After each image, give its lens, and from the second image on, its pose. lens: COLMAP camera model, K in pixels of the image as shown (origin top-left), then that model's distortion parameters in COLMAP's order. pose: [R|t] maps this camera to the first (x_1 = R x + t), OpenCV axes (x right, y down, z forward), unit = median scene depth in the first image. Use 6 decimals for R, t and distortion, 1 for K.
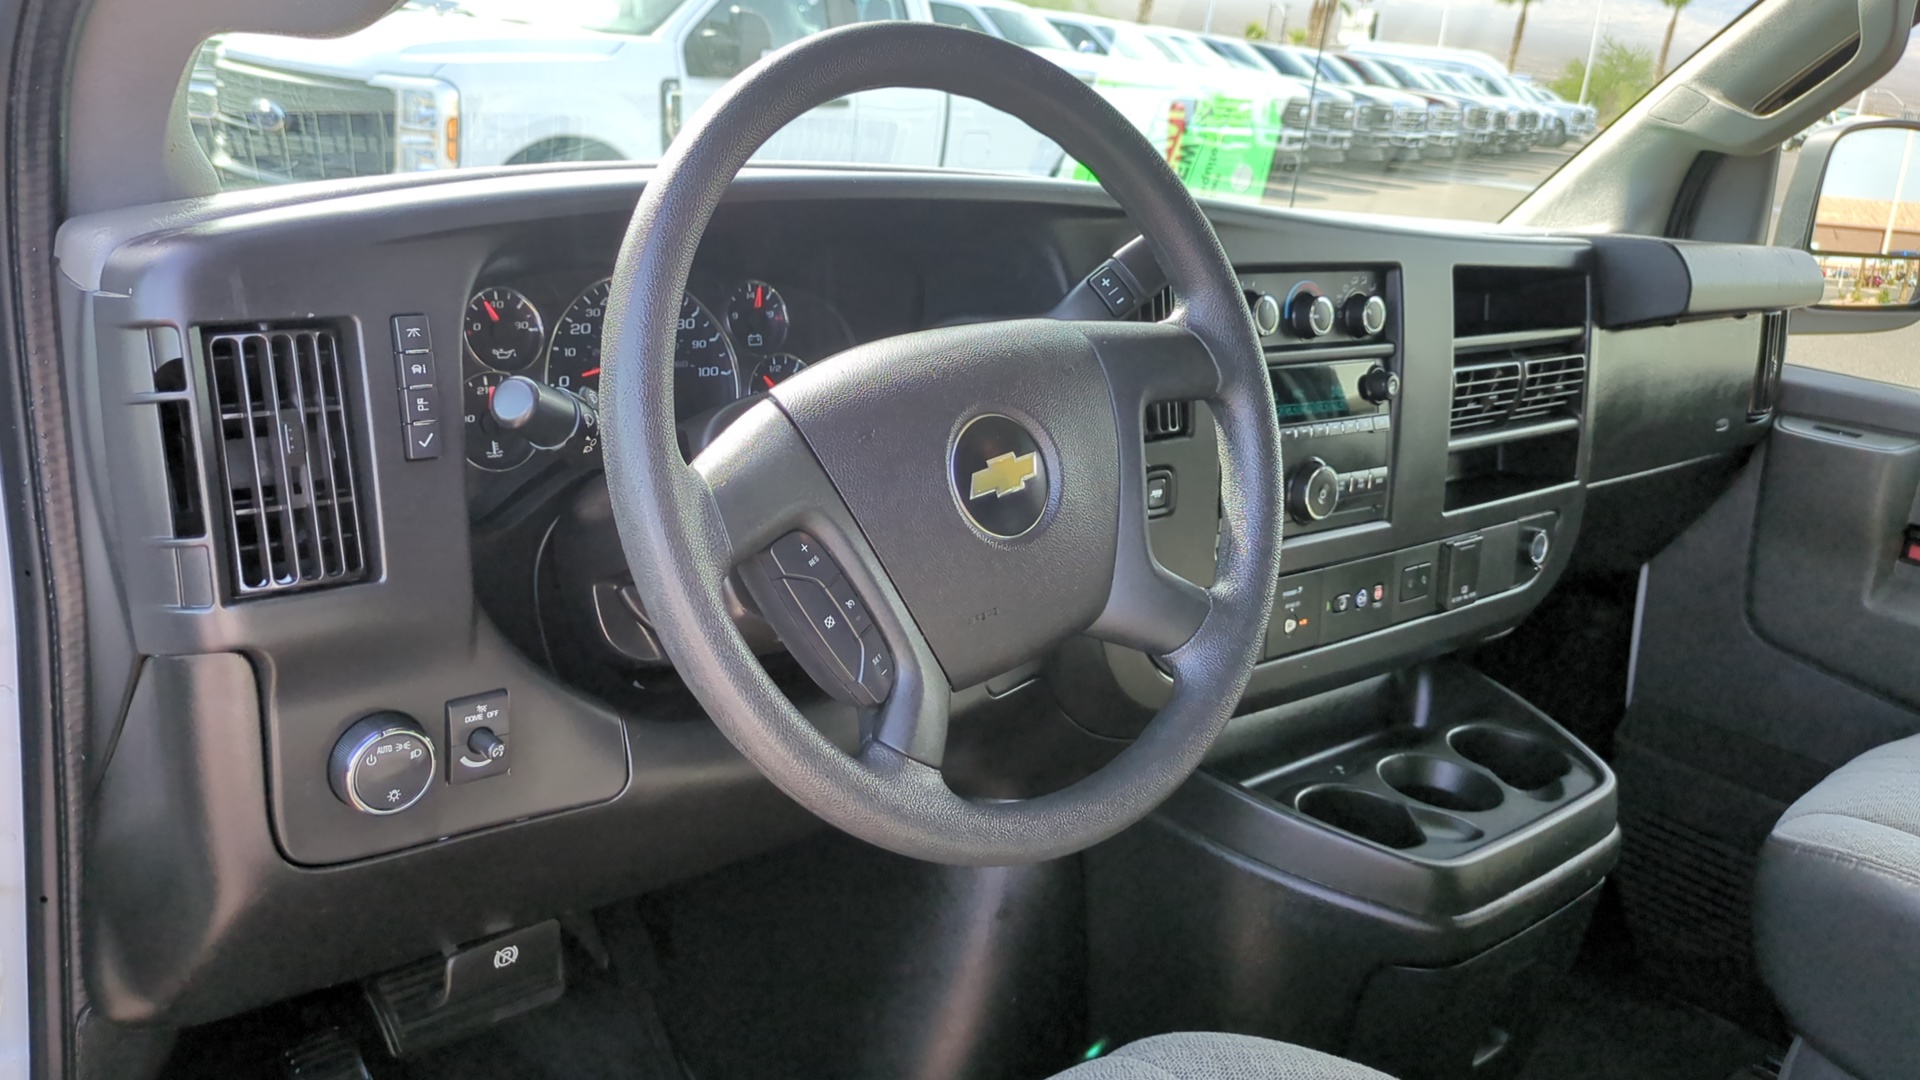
lens RADIAL K [[1660.9, 0, 971.3], [0, 1660.9, 529.0], [0, 0, 1]] dist [0.029314, -0.020999]
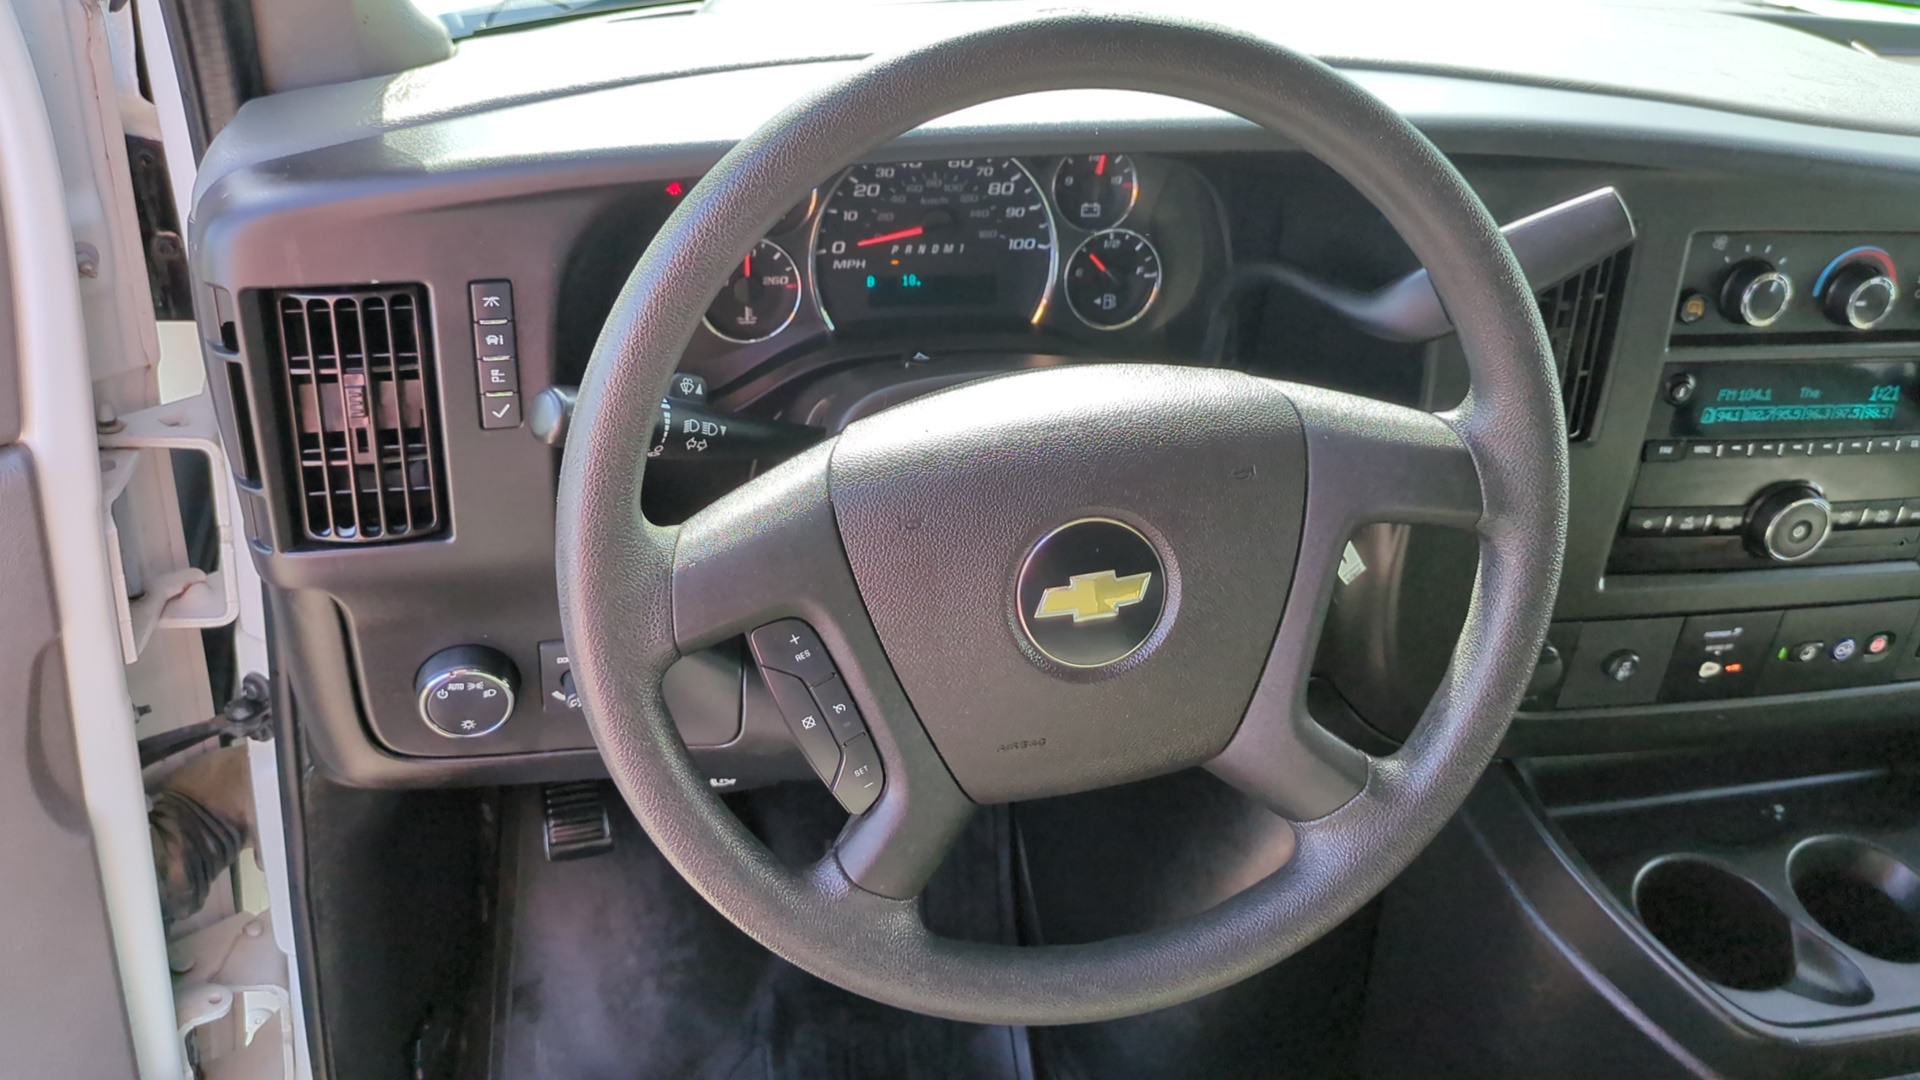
lens RADIAL K [[1660.9, 0, 976.5], [0, 1660.9, 538.1], [0, 0, 1]] dist [0.029314, -0.020999]
pose [[0.870463, 0.290996, -0.397008, 0.232827], [-0.157013, 0.928557, 0.336348, -0.263681], [0.466521, -0.230443, 0.853964, 0.225690]]
